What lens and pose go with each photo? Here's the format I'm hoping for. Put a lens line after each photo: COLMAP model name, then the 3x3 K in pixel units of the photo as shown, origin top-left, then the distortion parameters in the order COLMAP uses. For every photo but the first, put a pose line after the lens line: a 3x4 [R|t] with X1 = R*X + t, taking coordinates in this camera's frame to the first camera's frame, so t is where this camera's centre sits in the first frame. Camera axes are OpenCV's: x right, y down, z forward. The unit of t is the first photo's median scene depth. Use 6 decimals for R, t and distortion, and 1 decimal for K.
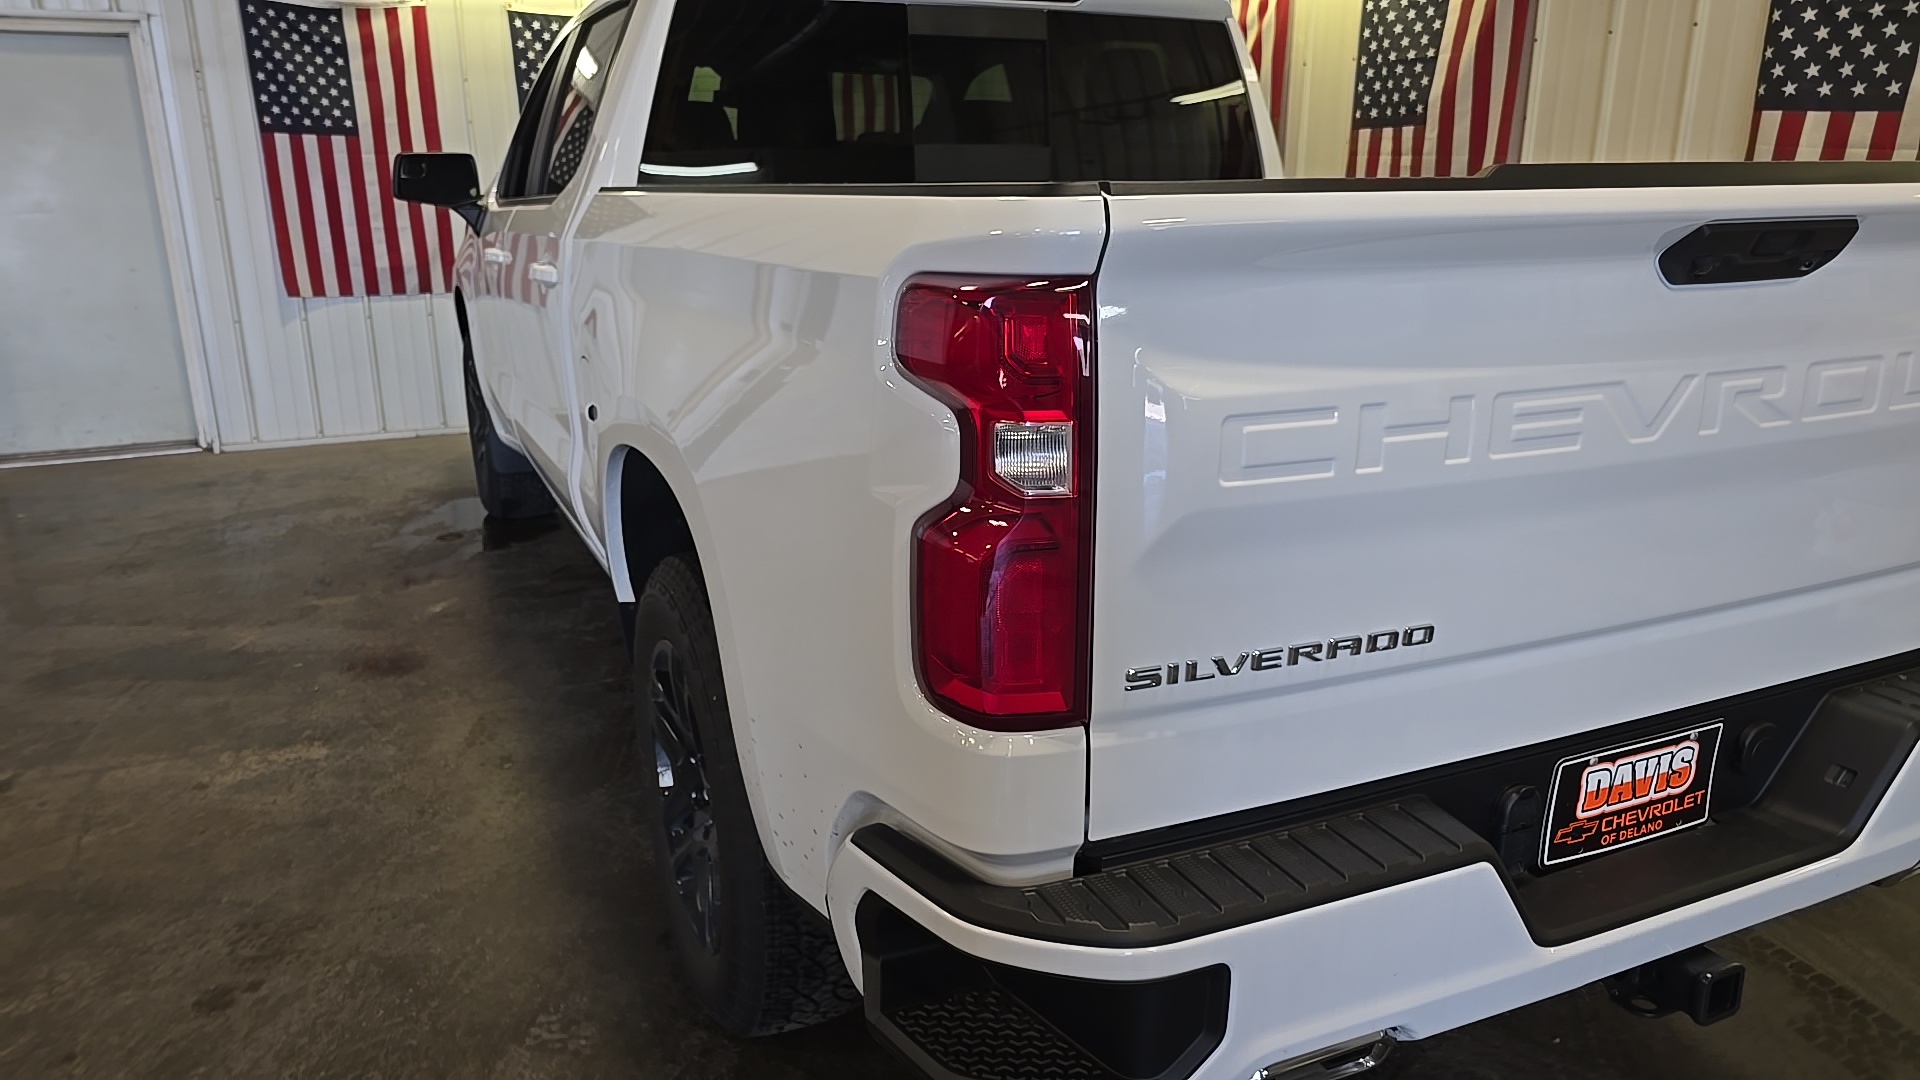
lens RADIAL K [[1296.3, 0, 955.7], [0, 1296.3, 537.8], [0, 0, 1]] dist [0.029117, -0.028564]
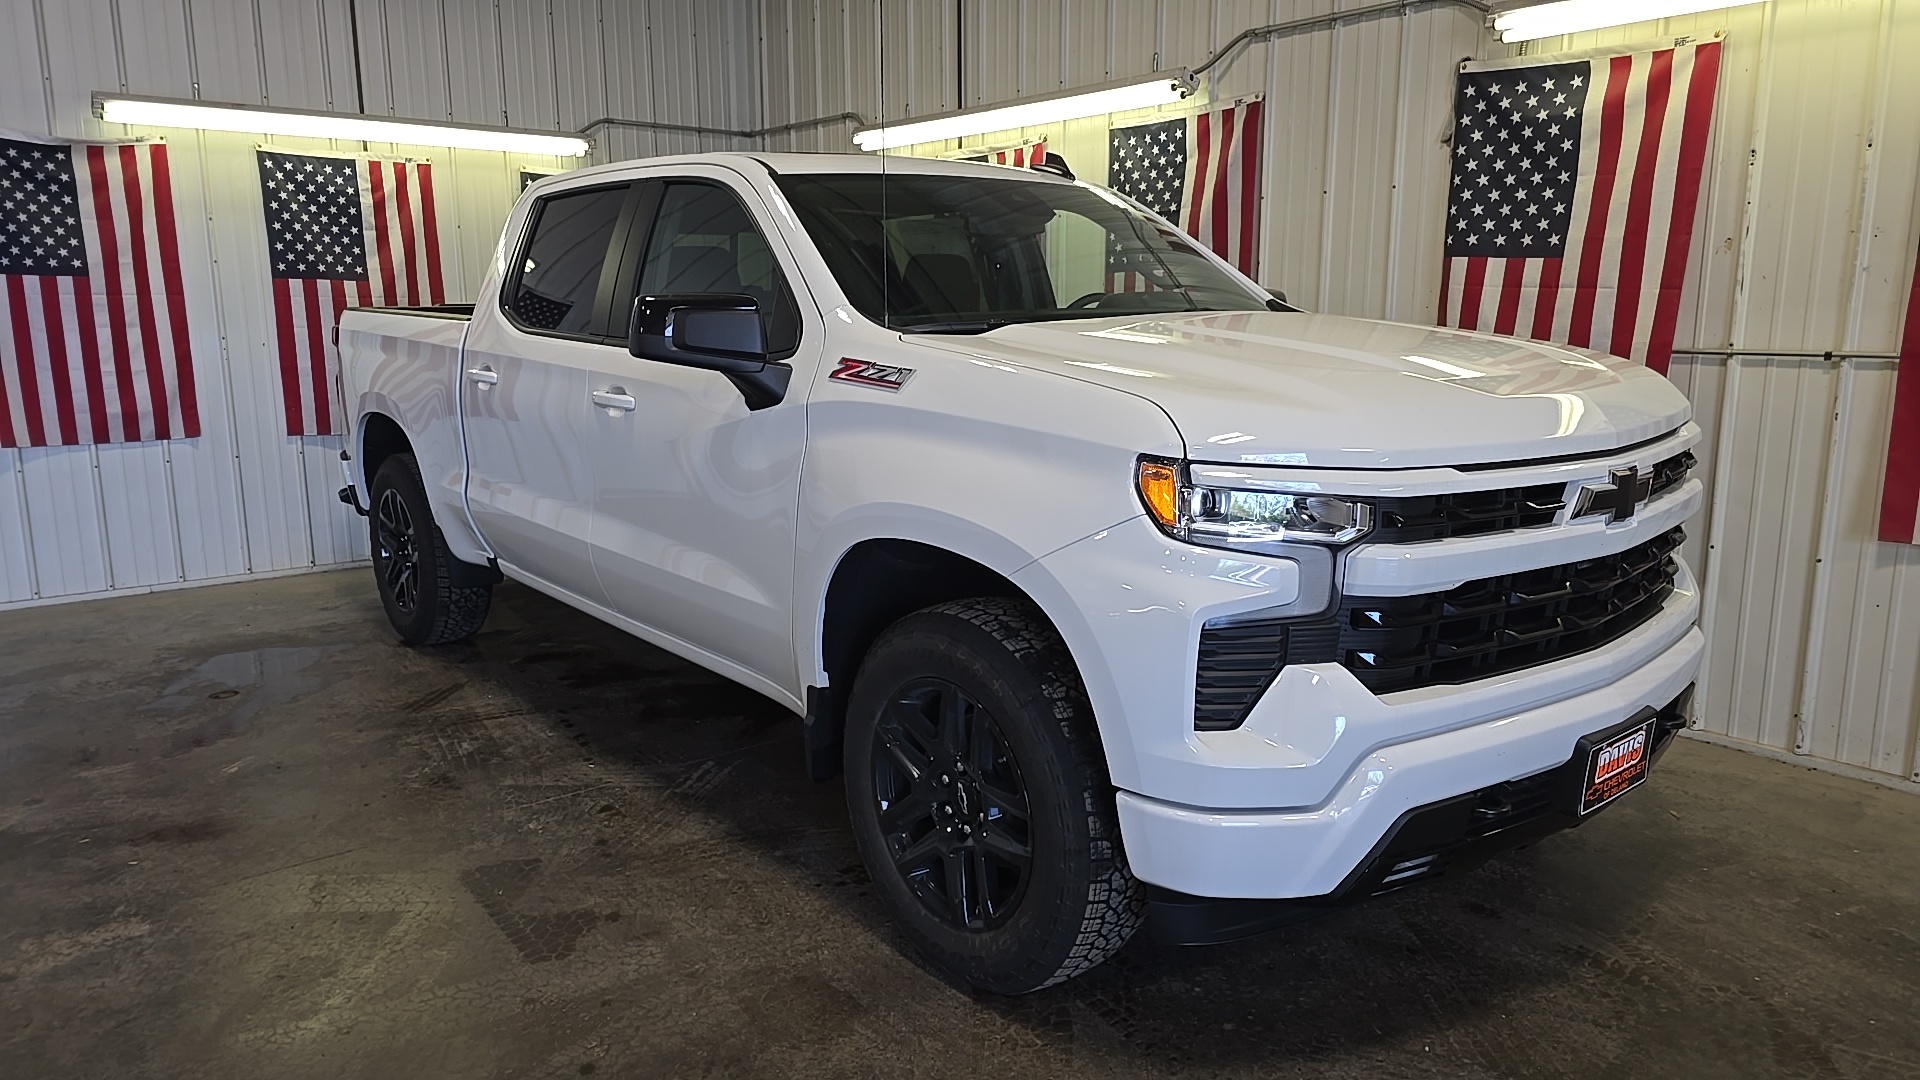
lens RADIAL K [[1282.6, 0, 961.0], [0, 1282.6, 537.1], [0, 0, 1]] dist [0.053110, -0.052331]
pose [[0.975626, -0.043638, 0.215056, -0.069308], [0.064958, 0.993537, -0.093088, 0.008219], [-0.209604, 0.104788, 0.972155, -0.028187]]
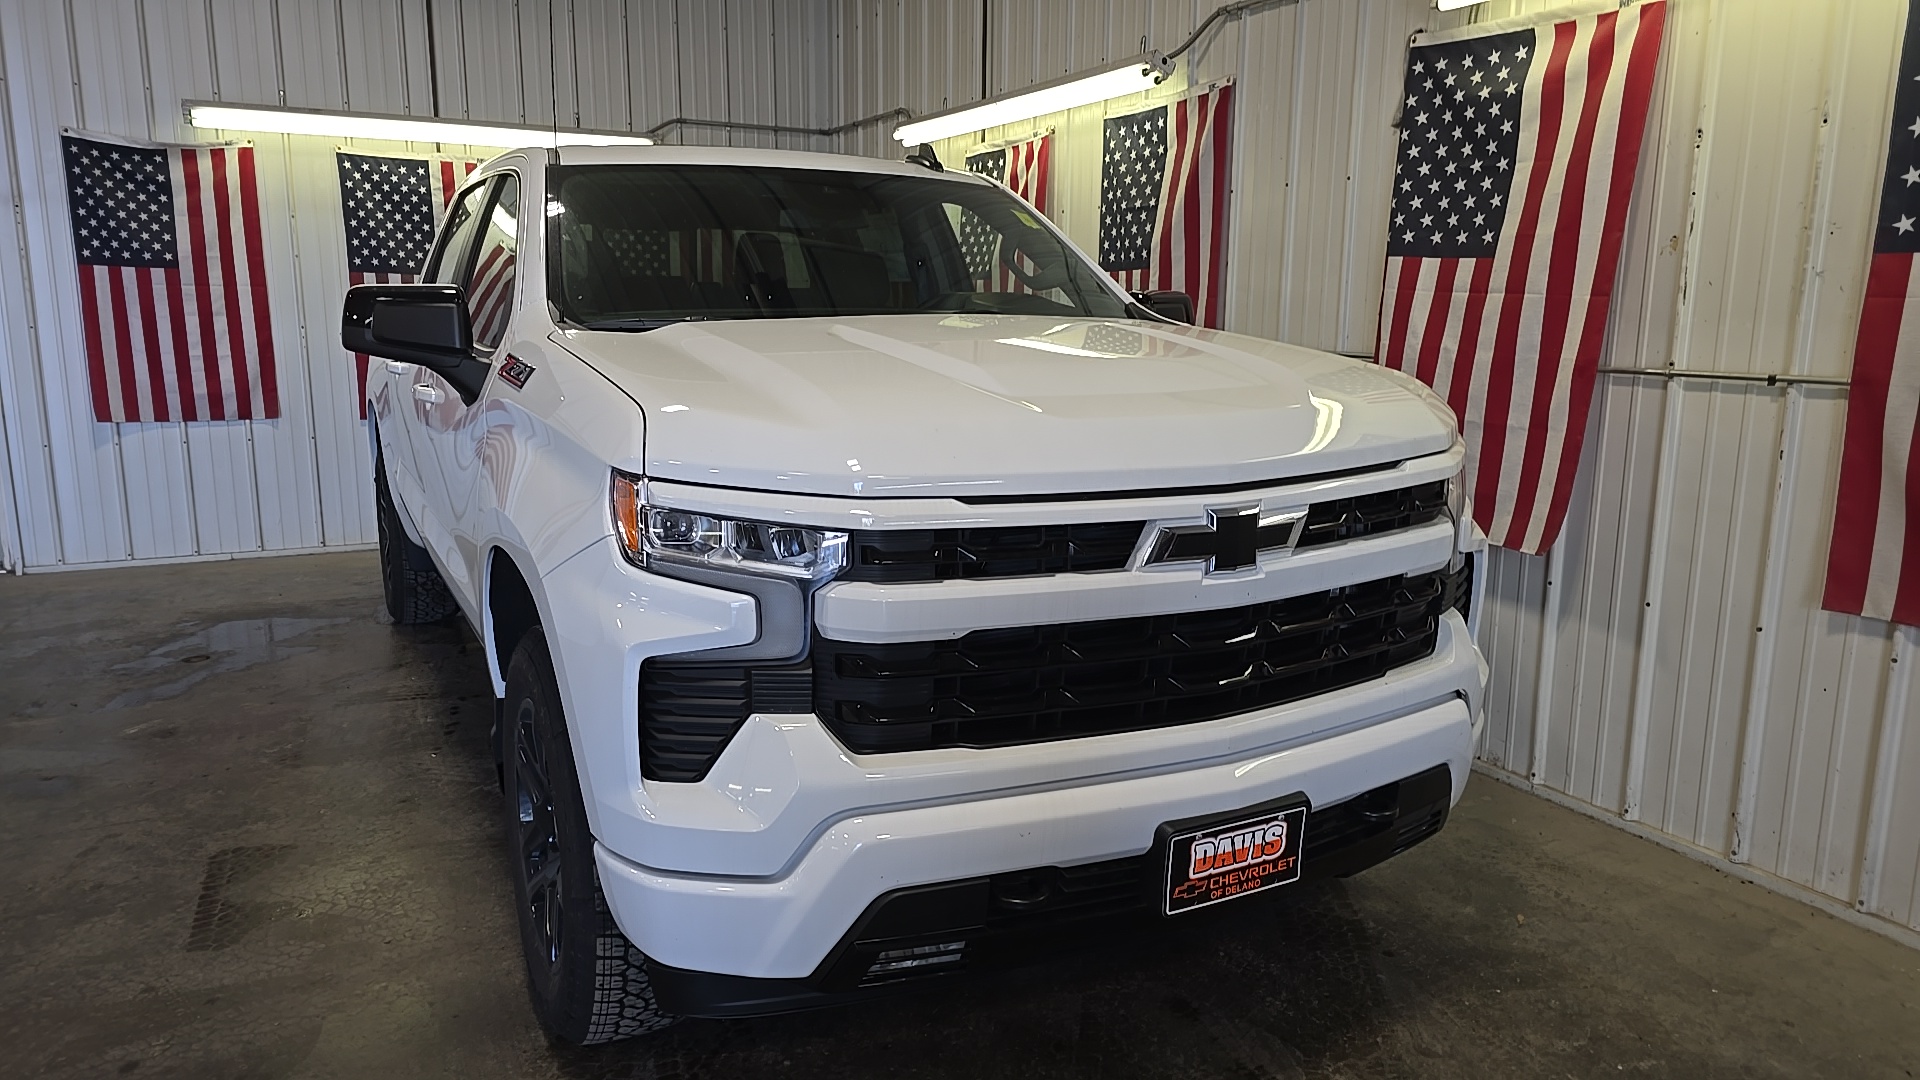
lens RADIAL K [[1280.7, 0, 965.1], [0, 1280.7, 537.8], [0, 0, 1]] dist [0.054307, -0.058102]
pose [[0.999870, 0.005551, 0.015119, 0.191152], [-0.004028, 0.995079, -0.099000, 0.003222], [-0.015594, 0.098926, 0.994973, -0.009974]]
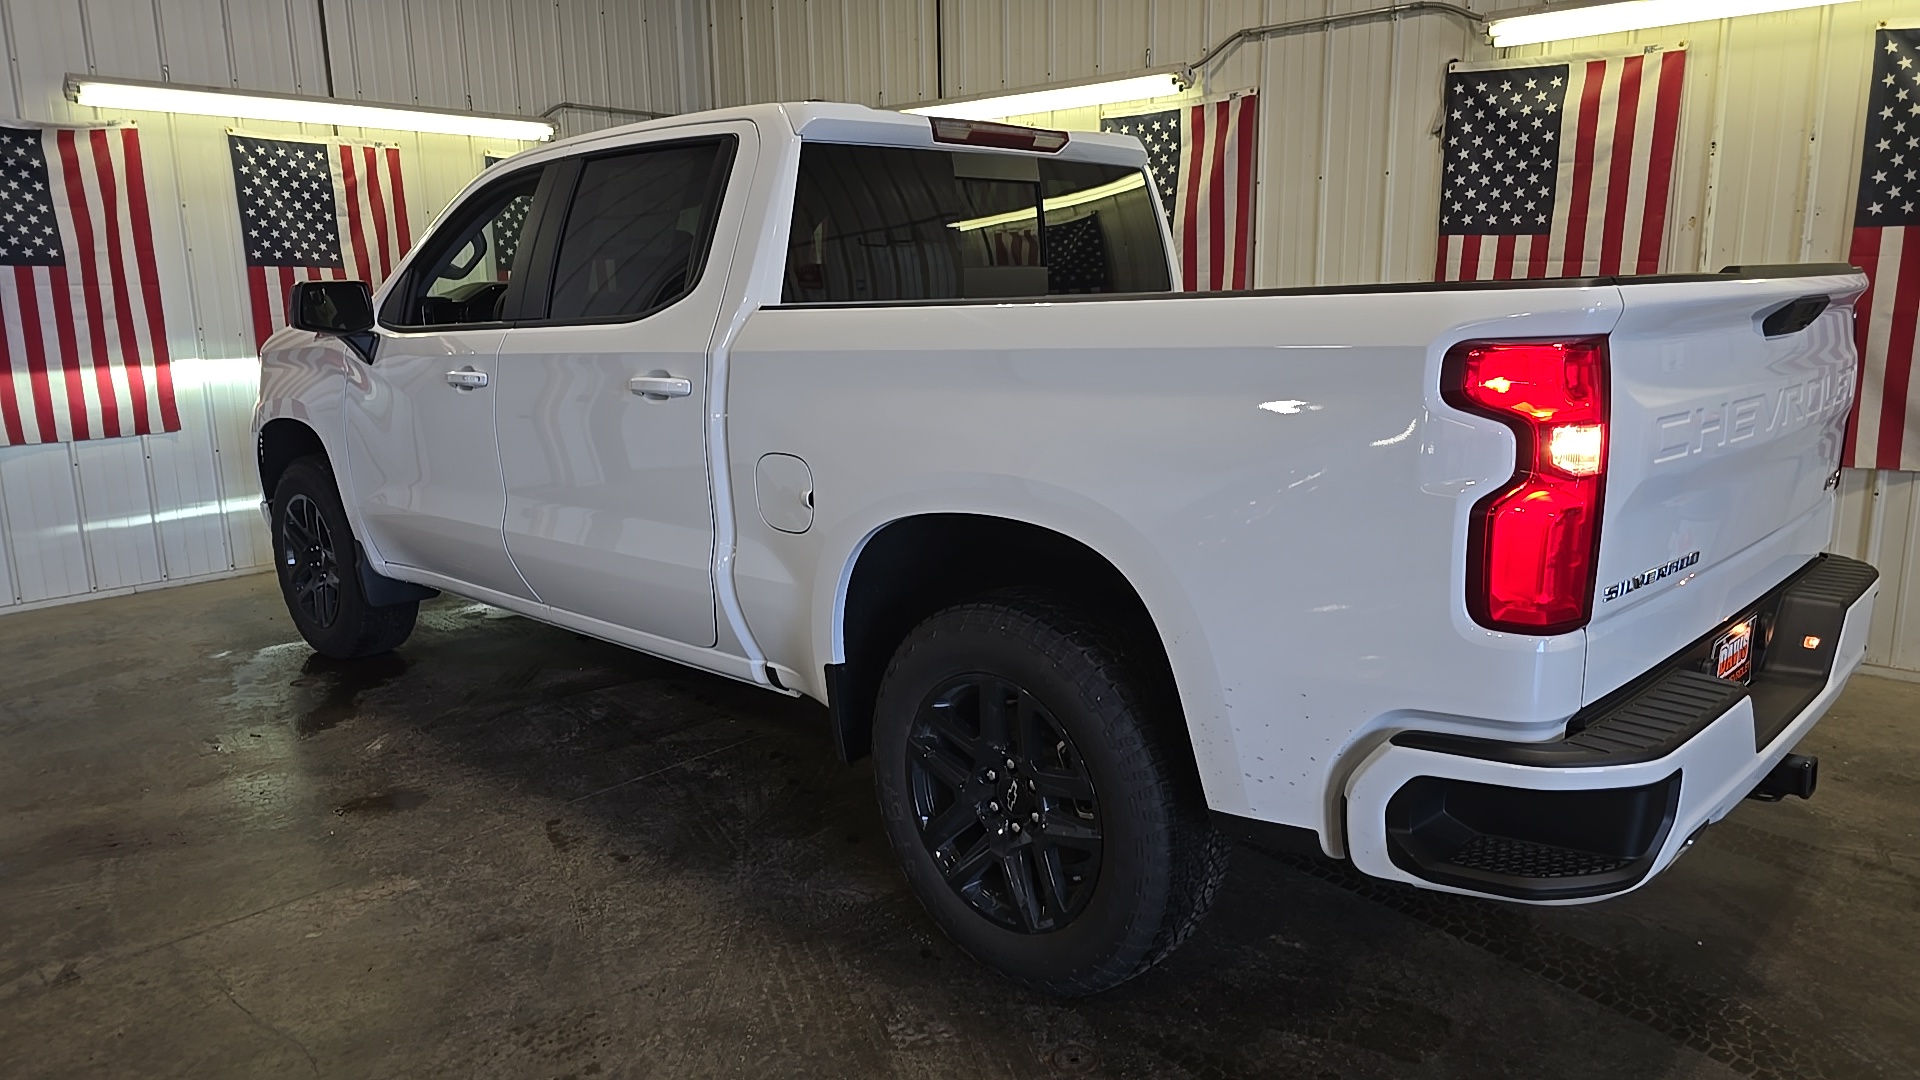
lens RADIAL K [[1282.6, 0, 961.0], [0, 1282.6, 537.1], [0, 0, 1]] dist [0.053110, -0.052331]
pose [[0.931767, -0.086340, 0.352642, -0.272551], [0.116955, 0.990914, -0.066410, 0.013337], [-0.343704, 0.103122, 0.933399, -0.044982]]
